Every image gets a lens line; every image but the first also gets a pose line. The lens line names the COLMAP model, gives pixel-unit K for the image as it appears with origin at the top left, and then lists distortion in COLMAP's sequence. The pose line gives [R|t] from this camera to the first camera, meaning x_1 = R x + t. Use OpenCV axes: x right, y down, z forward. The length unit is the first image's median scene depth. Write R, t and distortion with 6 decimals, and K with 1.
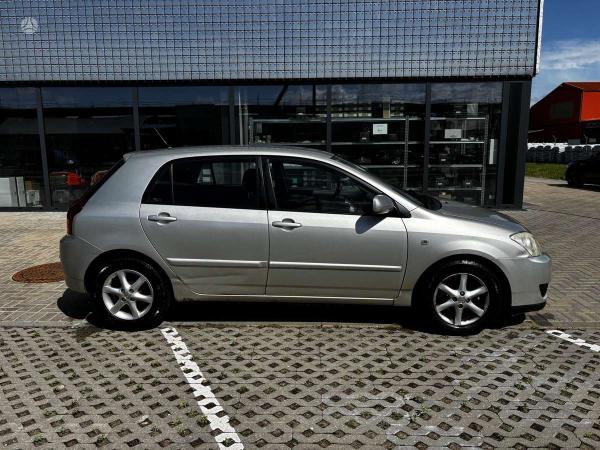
lens RADIAL K [[464.3, 0, 294.6], [0, 464.3, 227.3], [0, 0, 1]] dist [0.049355, -0.050232]
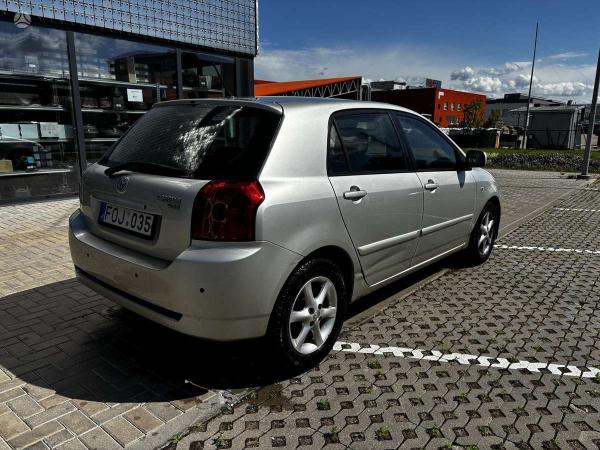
lens RADIAL K [[464.3, 0, 294.6], [0, 464.3, 227.3], [0, 0, 1]] dist [0.049355, -0.050232]
pose [[0.601908, -0.160600, 0.782250, -0.920350], [0.128684, 0.986273, 0.103470, -0.055514], [-0.788129, 0.038384, 0.614312, 0.634744]]
